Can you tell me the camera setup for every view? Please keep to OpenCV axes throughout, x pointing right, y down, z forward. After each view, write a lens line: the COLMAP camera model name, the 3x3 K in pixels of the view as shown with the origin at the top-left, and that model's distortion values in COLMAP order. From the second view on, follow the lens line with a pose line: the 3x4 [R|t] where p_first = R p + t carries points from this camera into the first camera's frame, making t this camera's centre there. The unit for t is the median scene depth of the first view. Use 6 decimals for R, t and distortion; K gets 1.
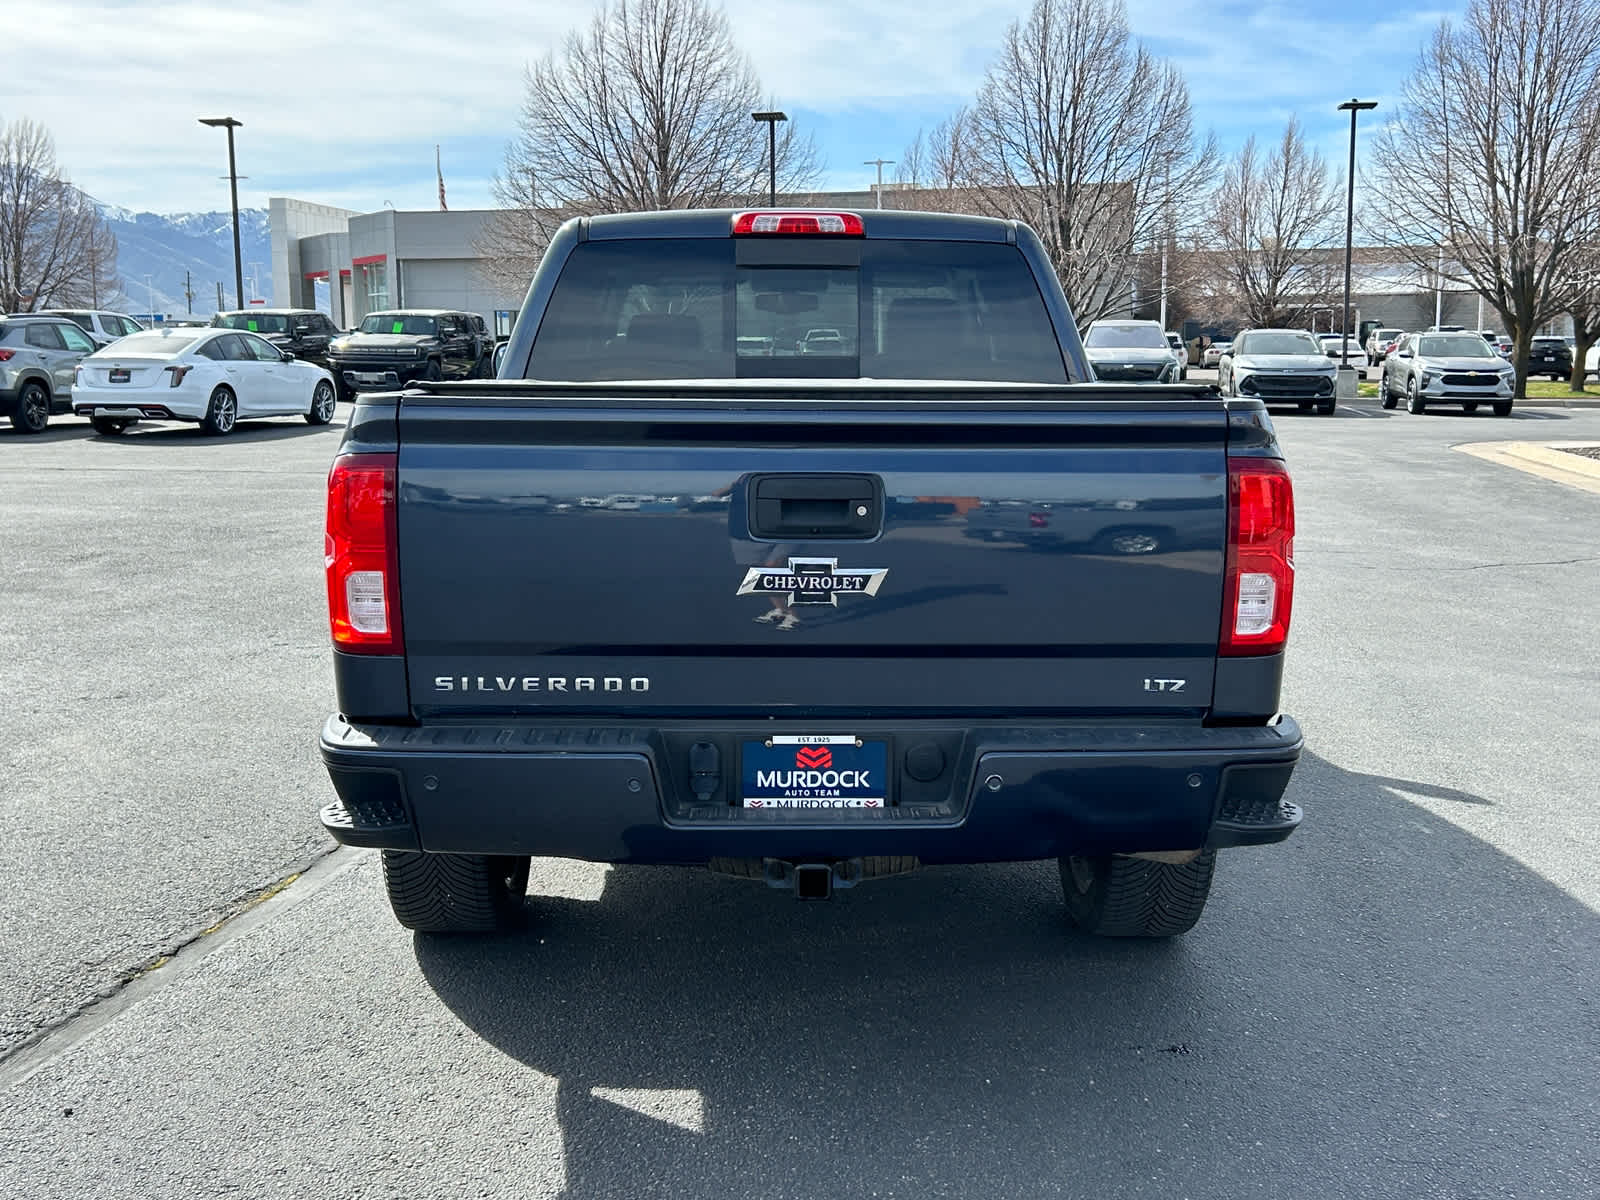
lens RADIAL K [[1726.6, 0, 803.5], [0, 1726.6, 596.4], [0, 0, 1]] dist [0.124653, -0.280381]
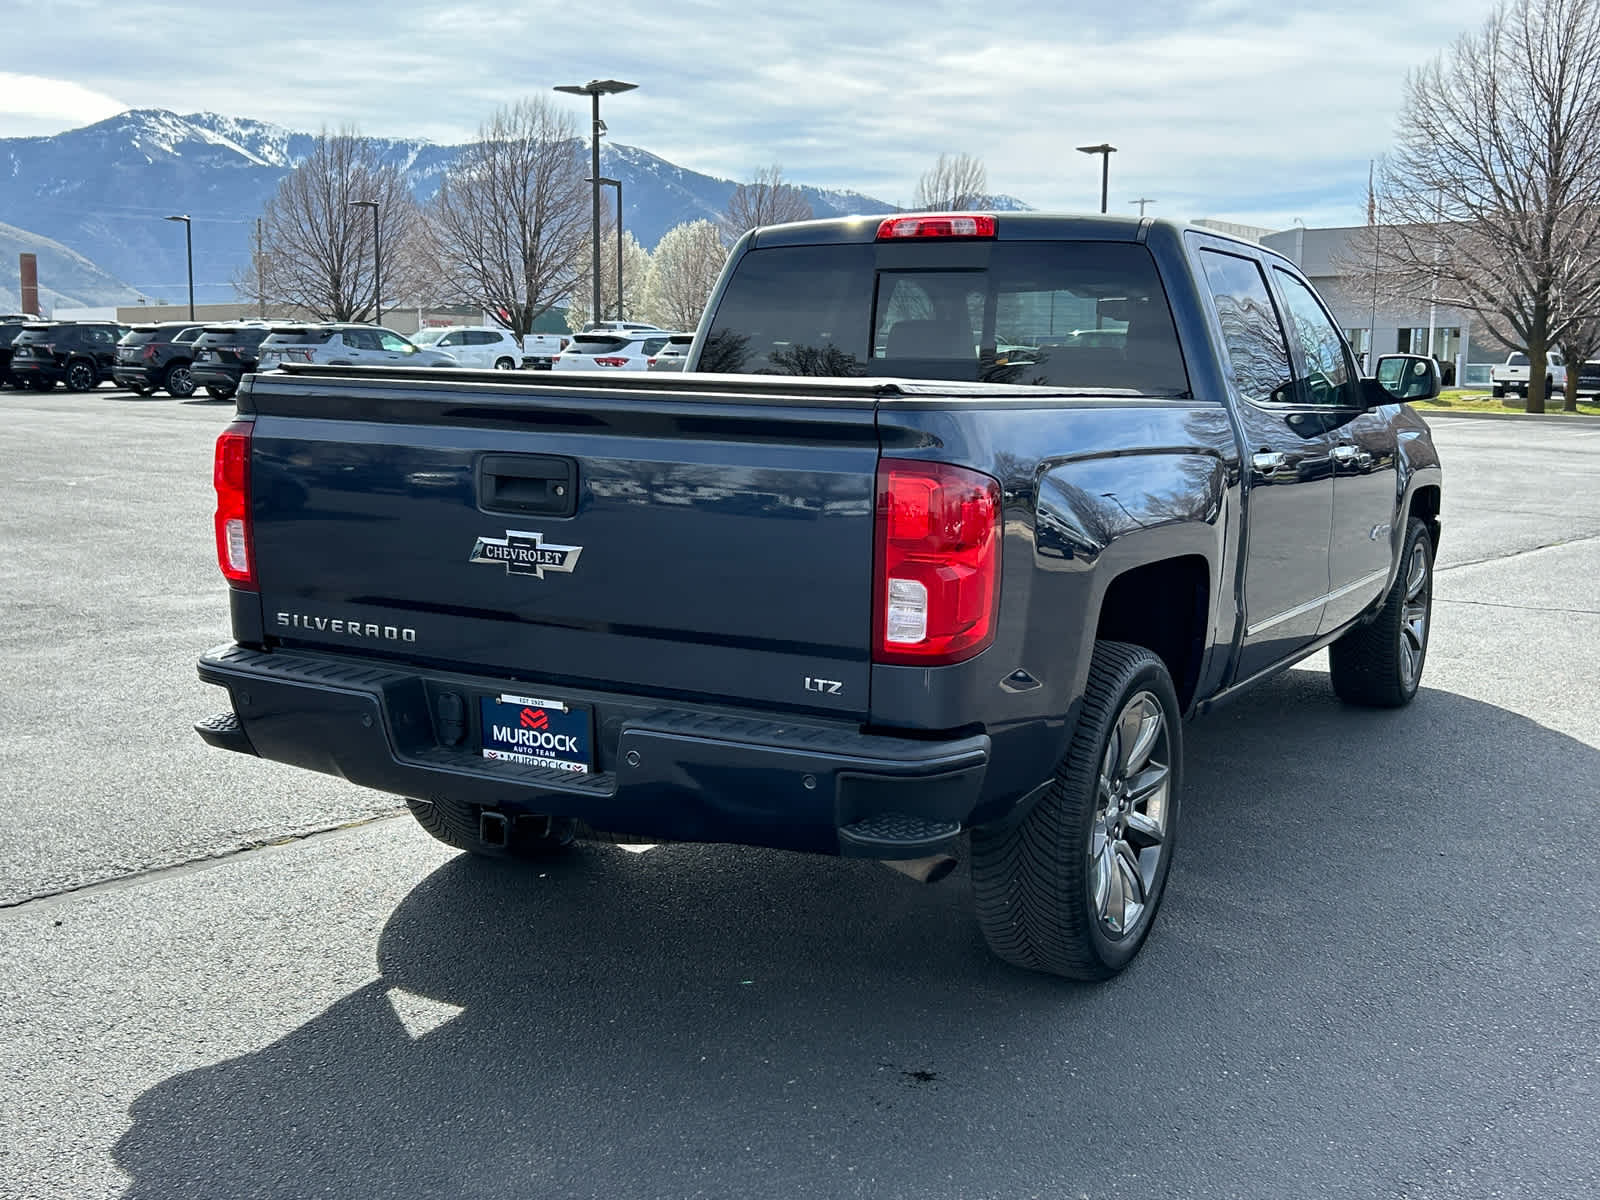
lens RADIAL K [[1726.6, 0, 803.5], [0, 1726.6, 596.4], [0, 0, 1]] dist [0.124653, -0.280381]
pose [[0.864056, 0.081989, -0.496674, 0.679100], [-0.087362, 0.996099, 0.012450, -0.010615], [0.495757, 0.032633, 0.867848, 0.143236]]
